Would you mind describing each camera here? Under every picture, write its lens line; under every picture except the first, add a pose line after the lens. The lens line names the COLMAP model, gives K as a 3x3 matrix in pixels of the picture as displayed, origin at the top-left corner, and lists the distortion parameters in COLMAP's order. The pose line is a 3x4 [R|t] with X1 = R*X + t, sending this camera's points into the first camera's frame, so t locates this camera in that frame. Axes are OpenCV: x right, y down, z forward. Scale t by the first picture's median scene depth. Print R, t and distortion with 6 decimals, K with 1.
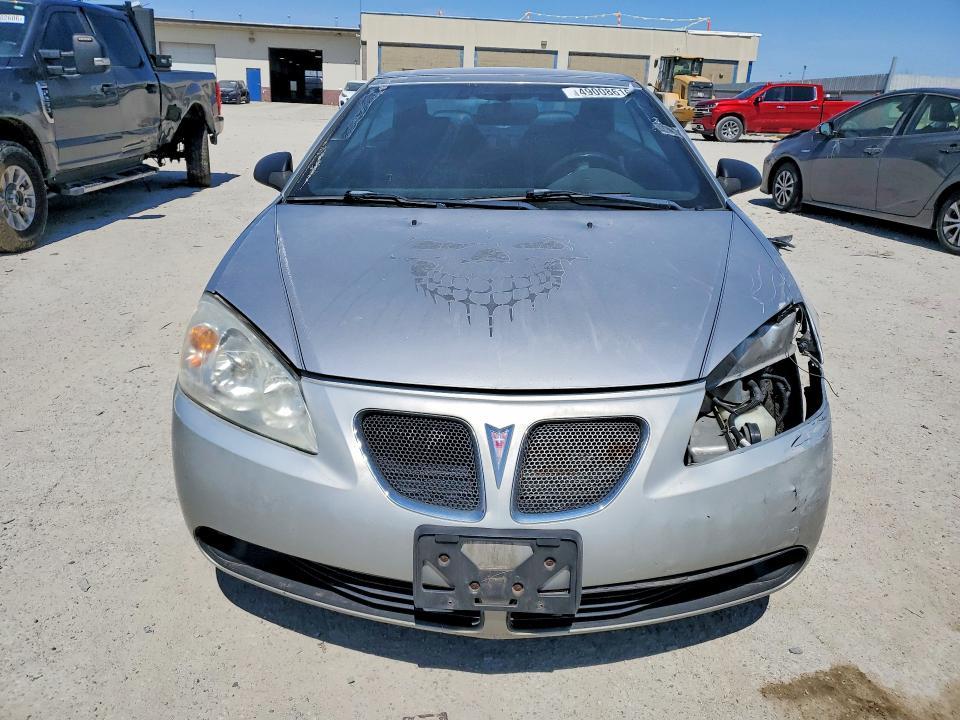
lens RADIAL K [[637.7, 0, 480.0], [0, 637.7, 360.0], [0, 0, 1]] dist [0.059317, -0.066822]
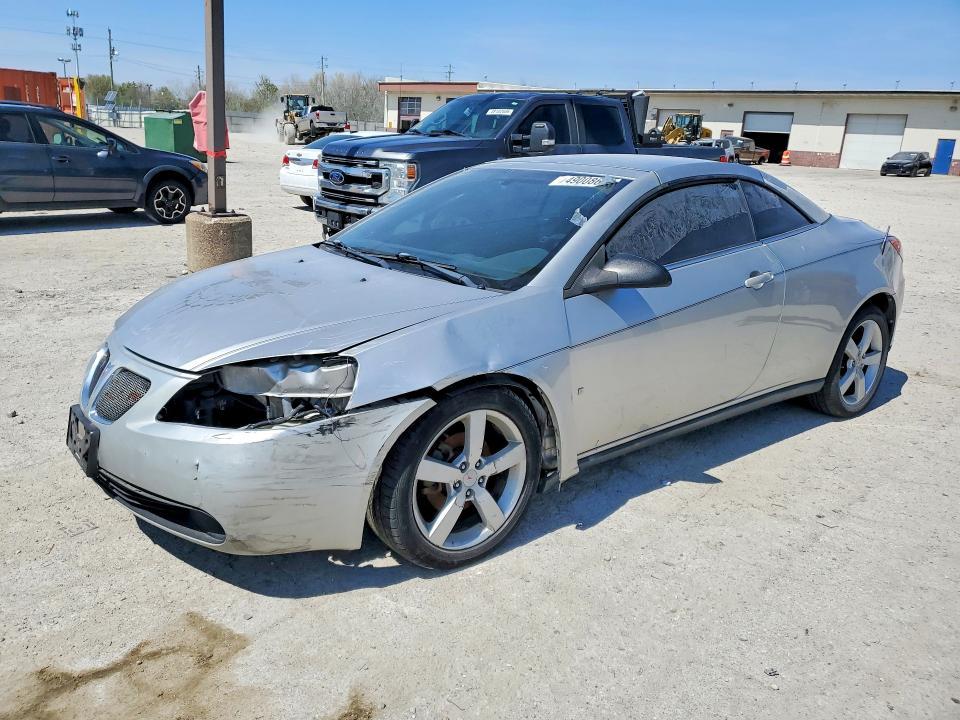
lens RADIAL K [[667.7, 0, 480.0], [0, 667.7, 360.0], [0, 0, 1]] dist [0.070209, -0.061567]
pose [[0.668002, 0.193879, -0.718459, 0.791787], [-0.261329, 0.965092, 0.017459, -0.085236], [0.696764, 0.176092, 0.695350, 0.146596]]
